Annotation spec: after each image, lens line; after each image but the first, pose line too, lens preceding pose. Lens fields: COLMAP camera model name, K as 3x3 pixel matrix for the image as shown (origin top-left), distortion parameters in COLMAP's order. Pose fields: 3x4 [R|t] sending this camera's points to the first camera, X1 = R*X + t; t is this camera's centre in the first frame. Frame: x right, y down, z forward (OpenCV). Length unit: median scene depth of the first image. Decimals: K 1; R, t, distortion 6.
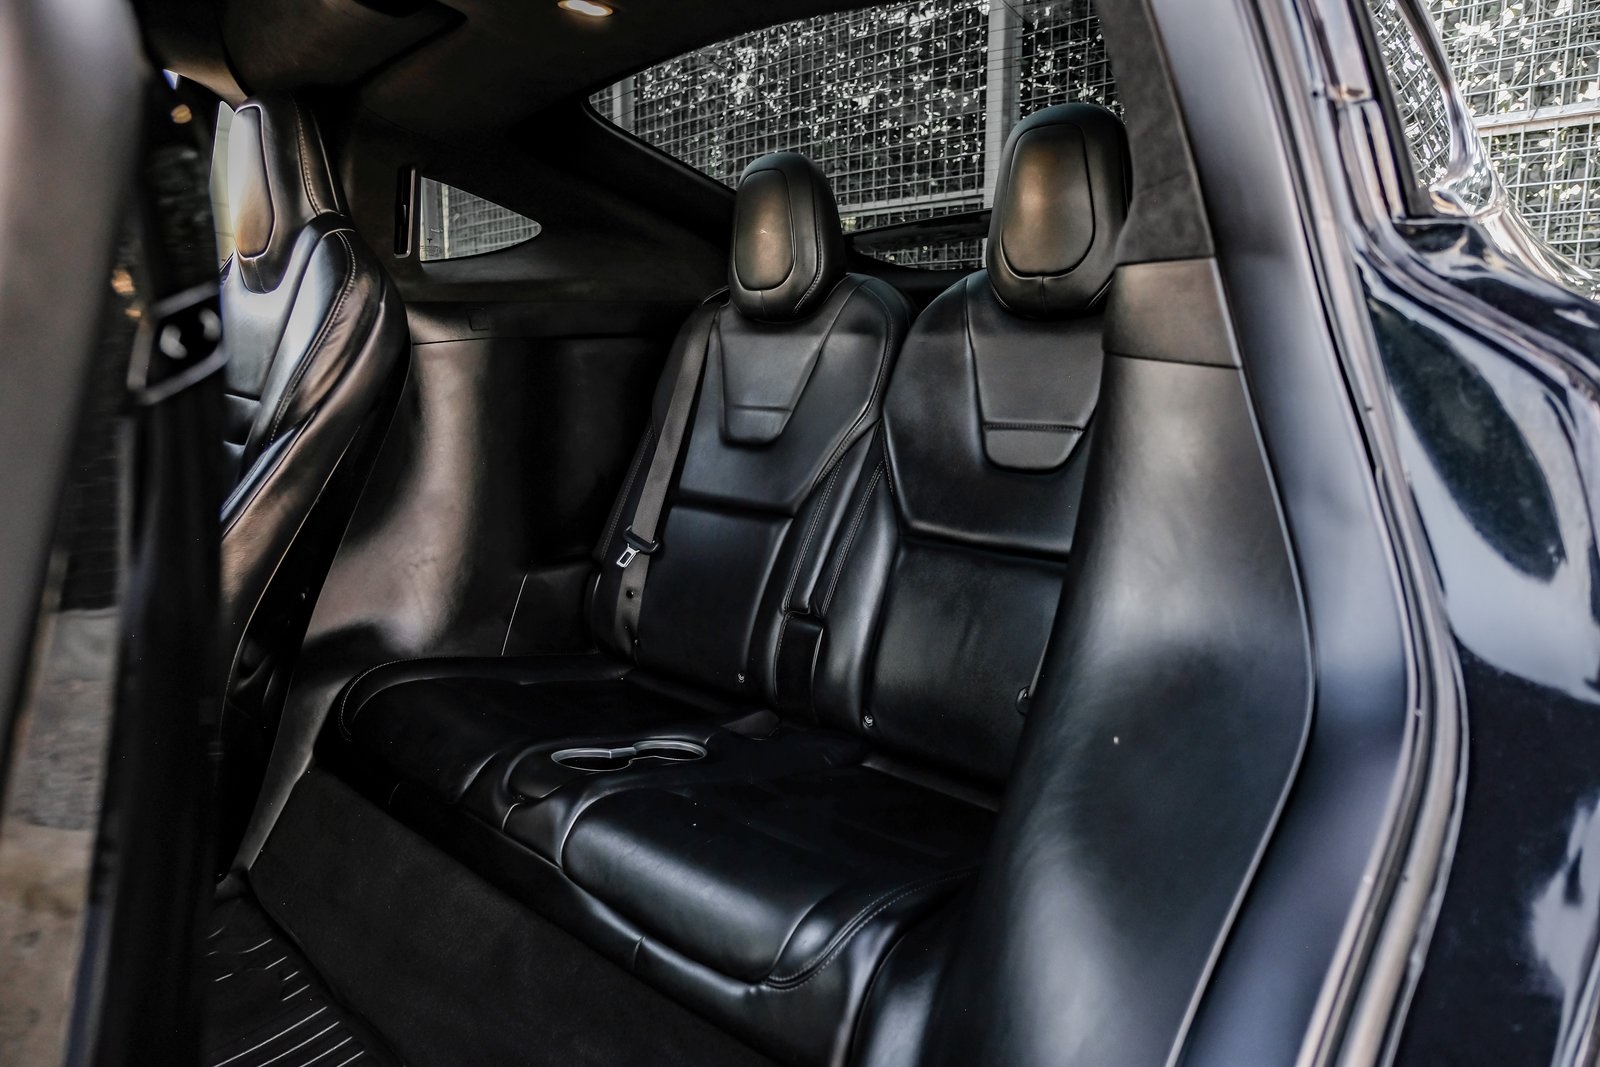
lens RADIAL K [[1104.8, 0, 800.0], [0, 1104.8, 533.5], [0, 0, 1]] dist [-0.001816, 0.000788]
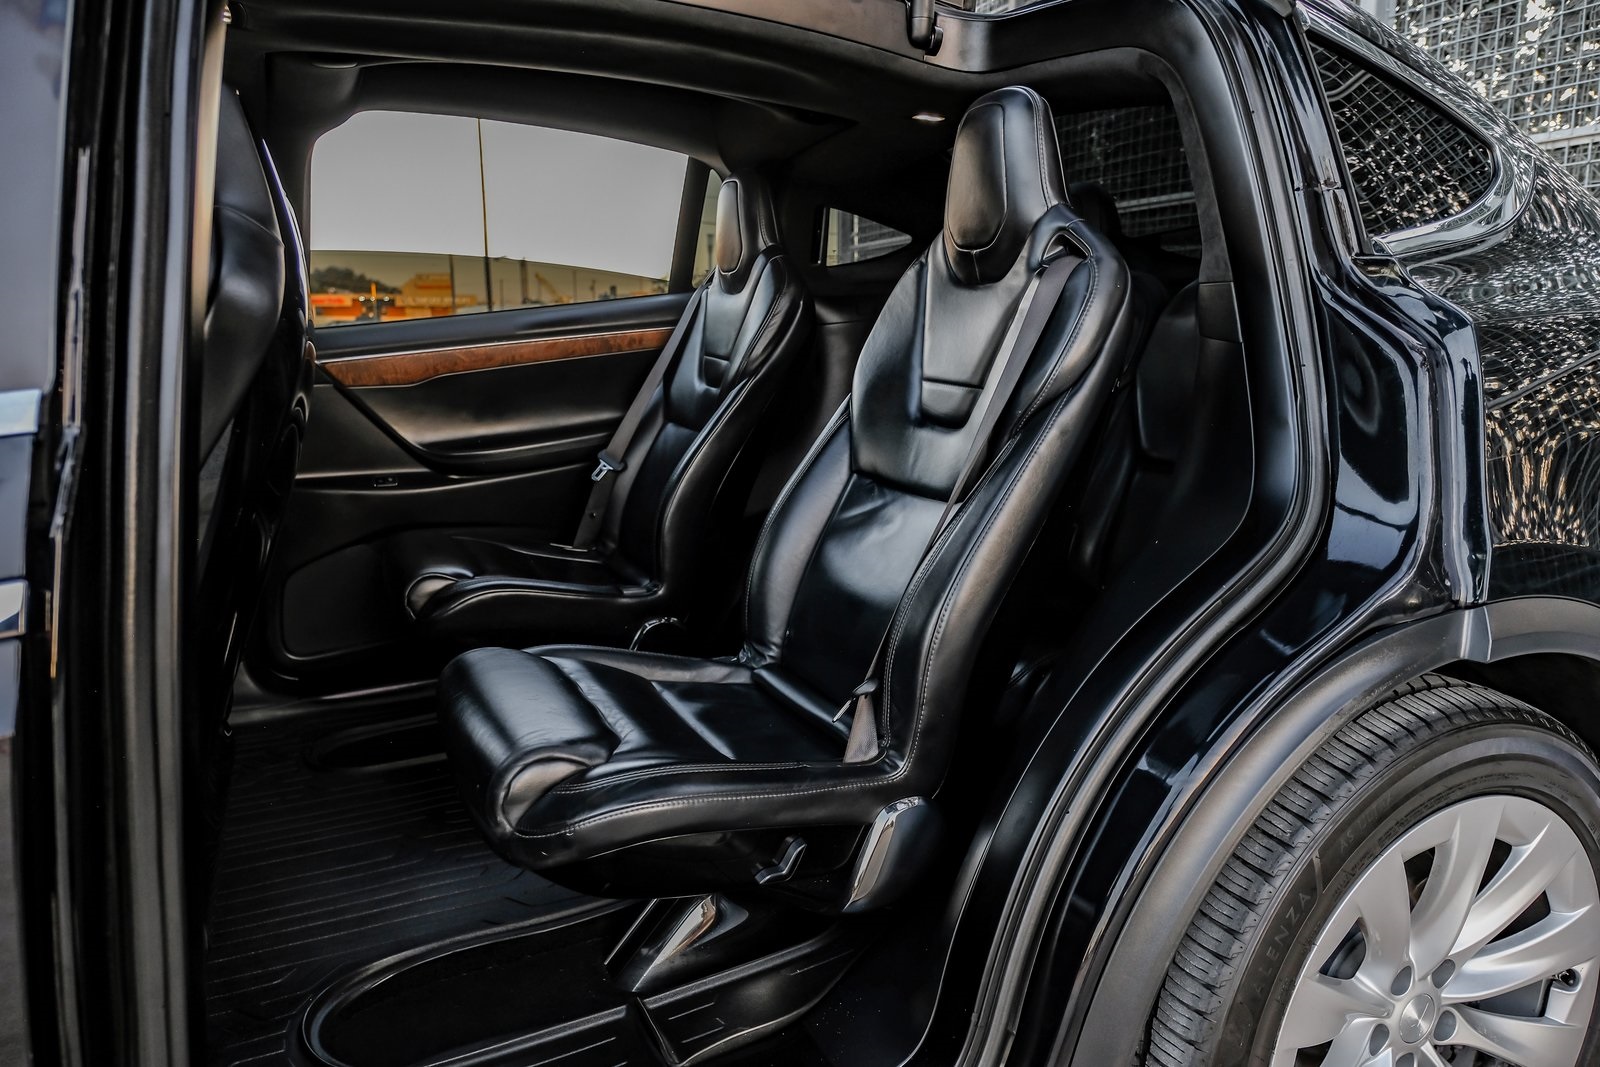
lens RADIAL K [[1104.8, 0, 800.0], [0, 1104.8, 533.5], [0, 0, 1]] dist [-0.001816, 0.000788]
pose [[0.936005, 0.060501, -0.346748, 0.200689], [-0.050293, 0.997997, 0.038372, 0.069755], [0.348375, -0.018477, 0.937173, -0.520493]]
